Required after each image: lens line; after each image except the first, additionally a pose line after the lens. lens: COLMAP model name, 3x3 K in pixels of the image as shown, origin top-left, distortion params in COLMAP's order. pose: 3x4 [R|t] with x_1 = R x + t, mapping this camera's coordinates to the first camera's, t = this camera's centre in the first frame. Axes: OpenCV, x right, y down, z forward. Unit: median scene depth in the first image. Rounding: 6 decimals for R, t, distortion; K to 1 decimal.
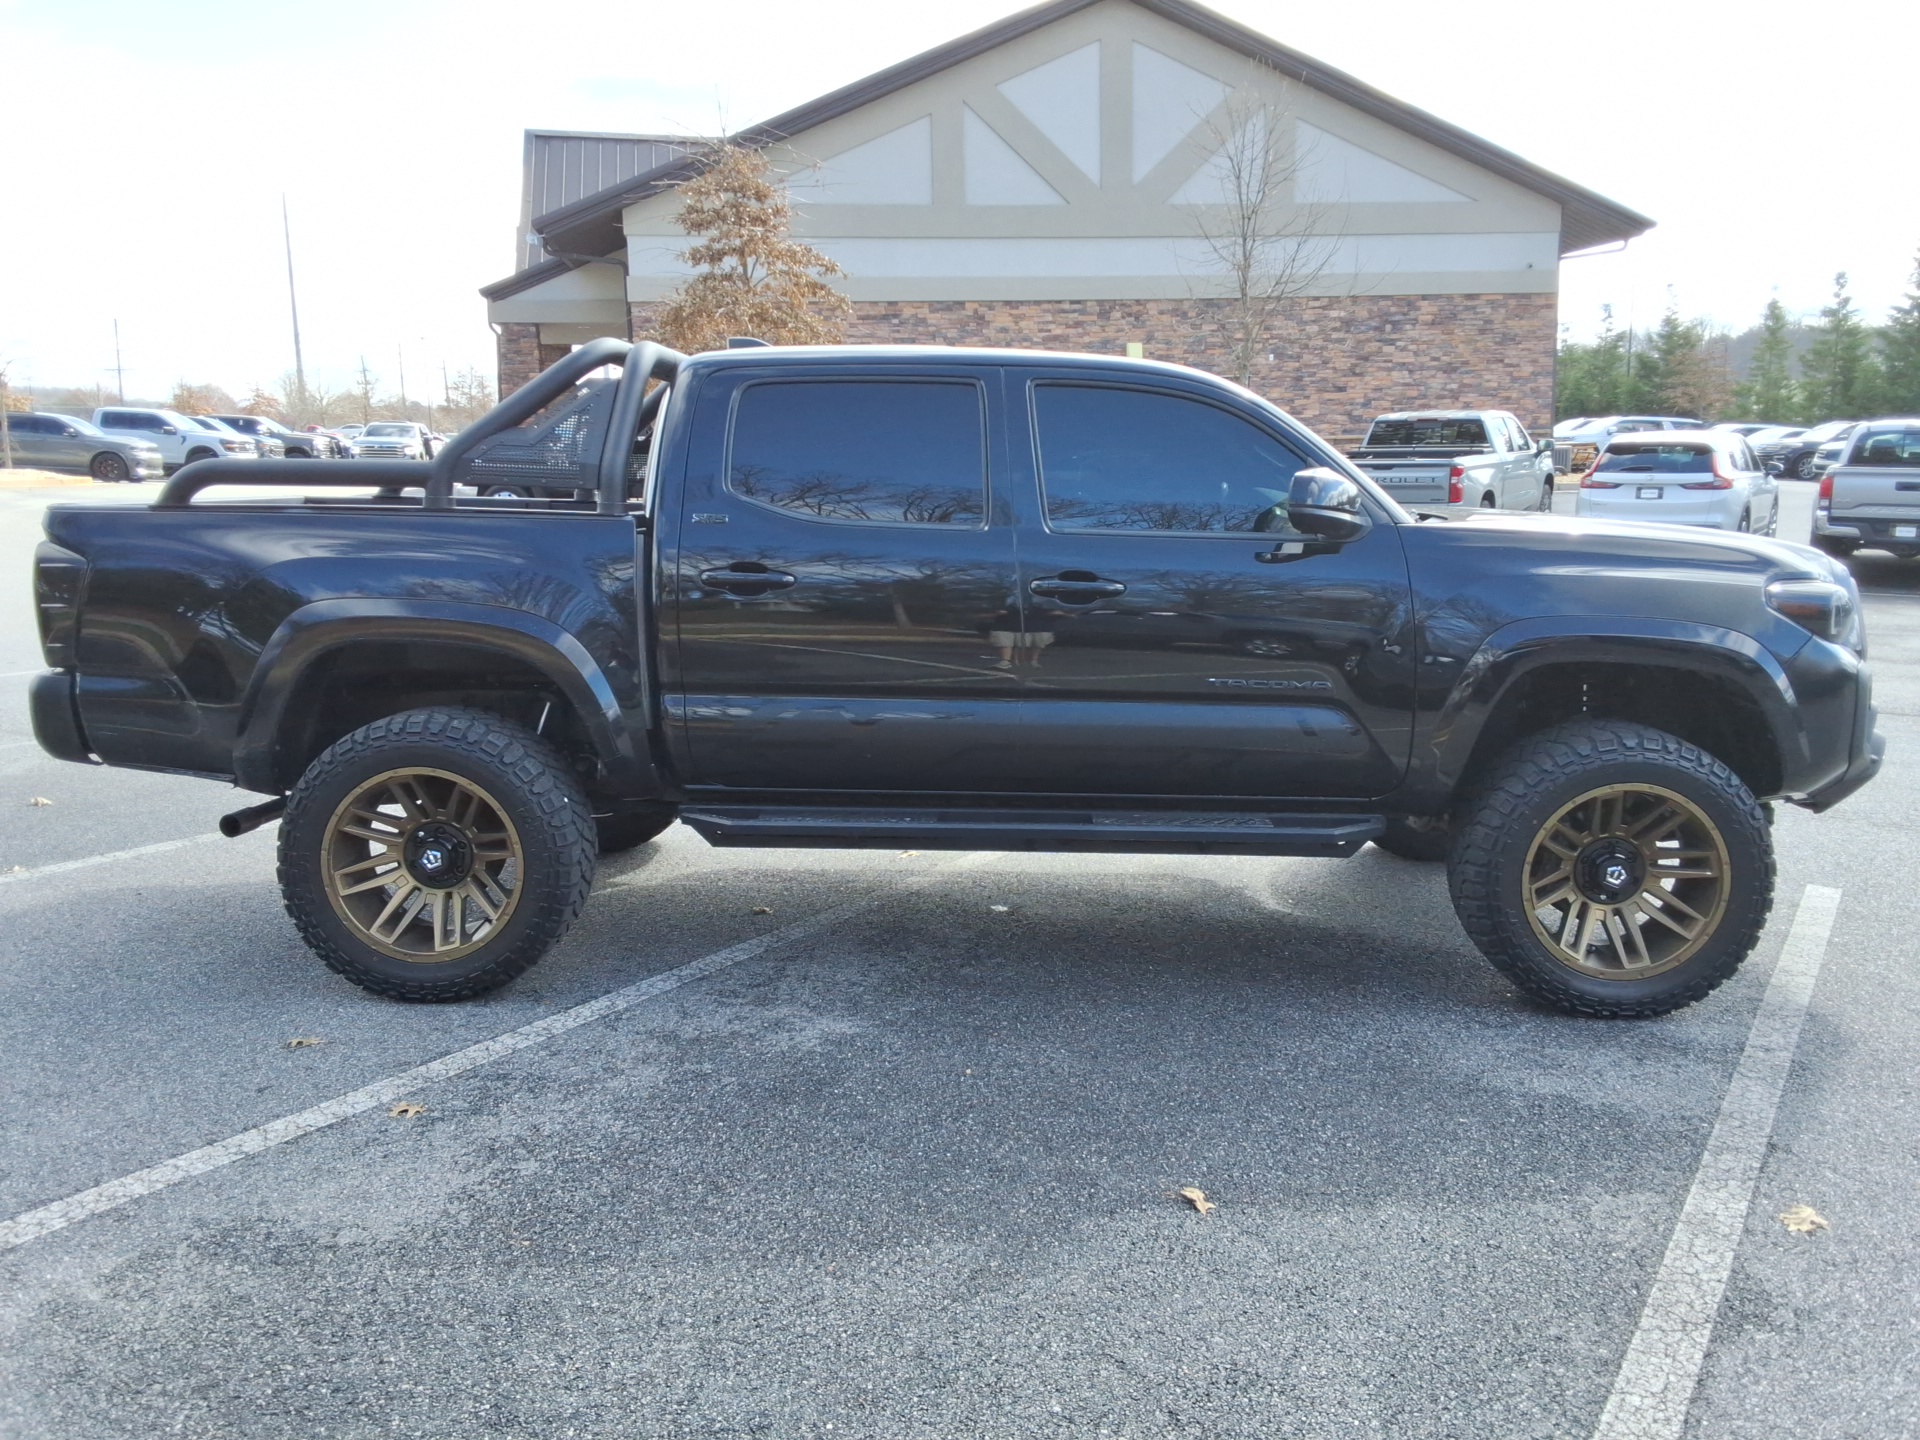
lens RADIAL K [[1544.5, 0, 967.3], [0, 1544.5, 716.1], [0, 0, 1]] dist [0.091436, -0.143497]
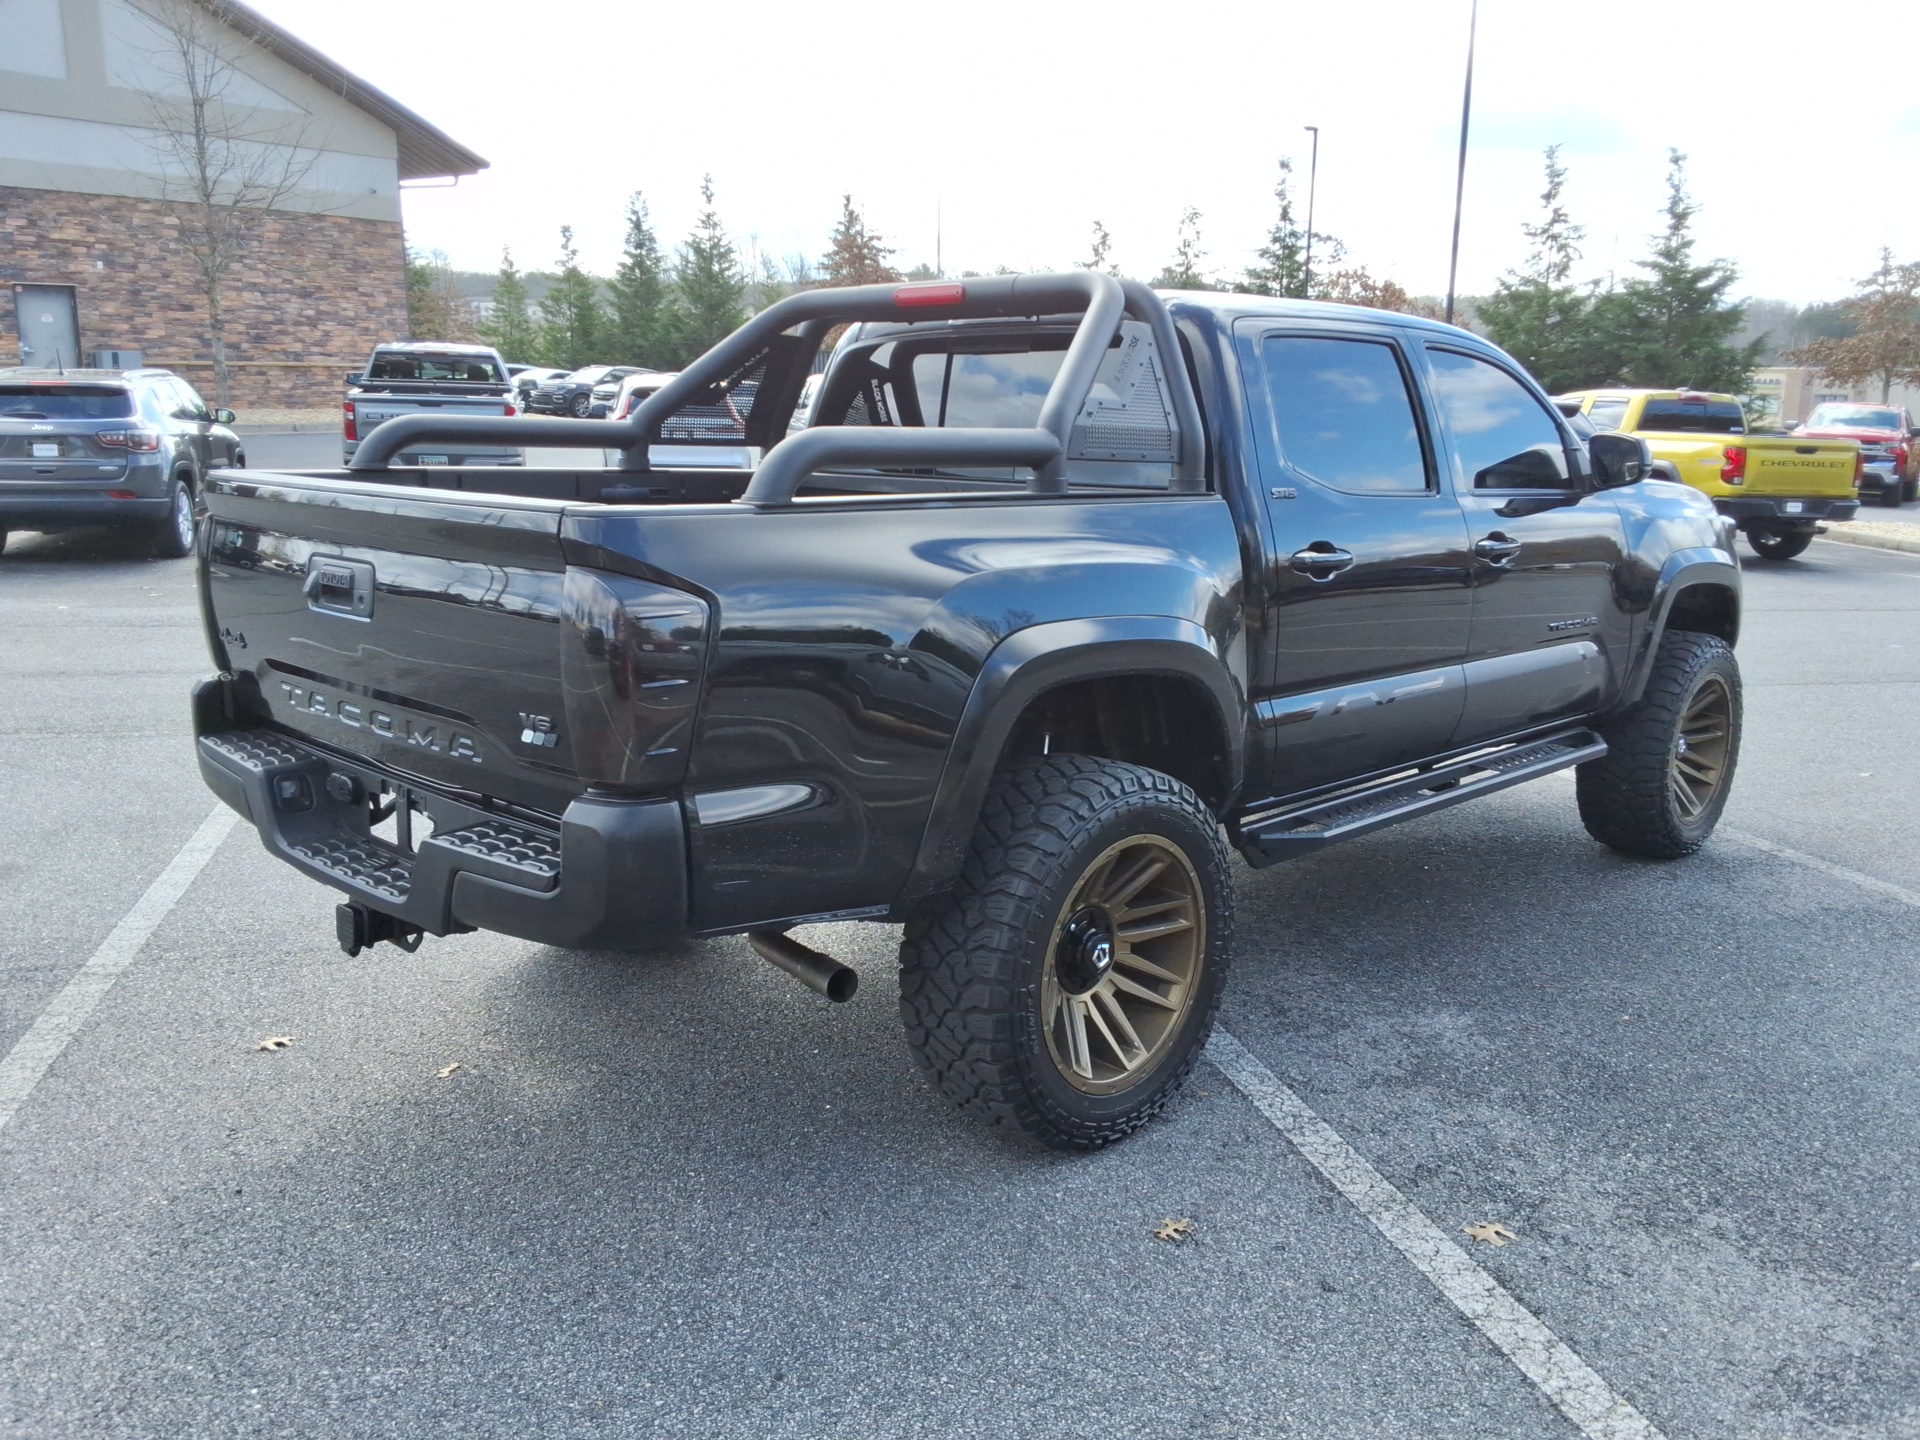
lens RADIAL K [[1544.5, 0, 967.3], [0, 1544.5, 716.1], [0, 0, 1]] dist [0.091436, -0.143497]
pose [[0.678480, -0.130838, 0.722874, -0.130733], [0.099964, 0.991302, 0.085597, -0.013186], [-0.727786, 0.014185, 0.685658, 0.075948]]
